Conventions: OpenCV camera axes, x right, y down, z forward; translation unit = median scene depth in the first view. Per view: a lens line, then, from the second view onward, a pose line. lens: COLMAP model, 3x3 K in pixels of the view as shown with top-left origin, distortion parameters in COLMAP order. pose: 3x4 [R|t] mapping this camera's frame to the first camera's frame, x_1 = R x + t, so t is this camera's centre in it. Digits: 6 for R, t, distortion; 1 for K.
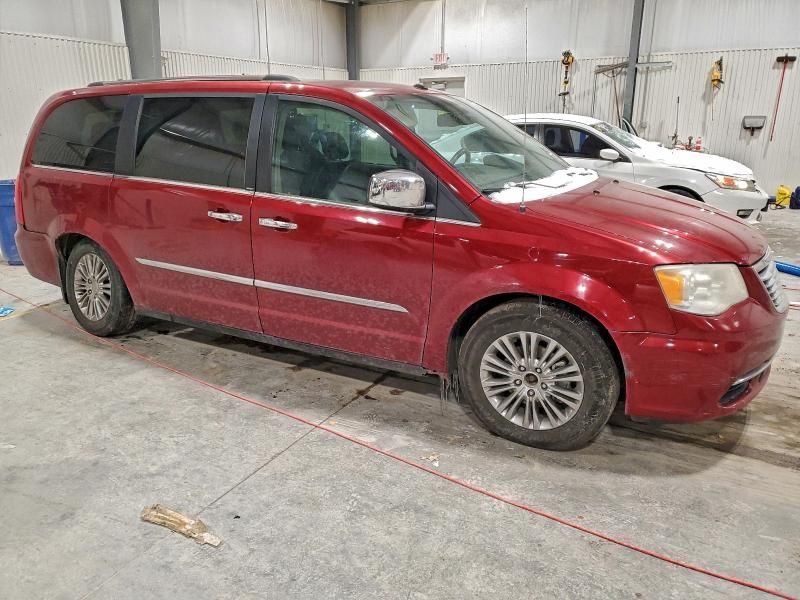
lens RADIAL K [[642.2, 0, 394.6], [0, 642.2, 299.8], [0, 0, 1]] dist [-0.007291, 0.044618]
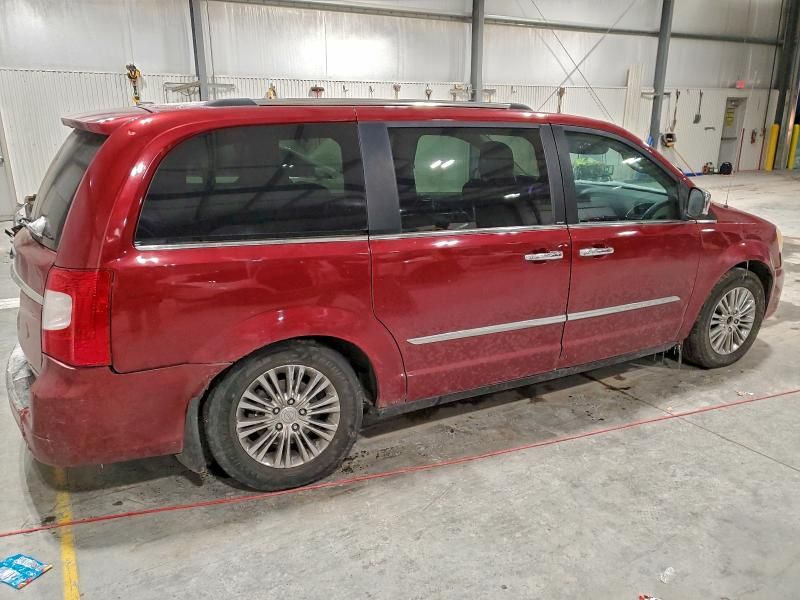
lens RADIAL K [[642.2, 0, 394.6], [0, 642.2, 299.8], [0, 0, 1]] dist [-0.007291, 0.044618]
pose [[0.508931, -0.221066, 0.831937, -1.143228], [0.235838, 0.965290, 0.112229, -0.220962], [-0.827870, 0.139085, 0.543402, 0.679913]]
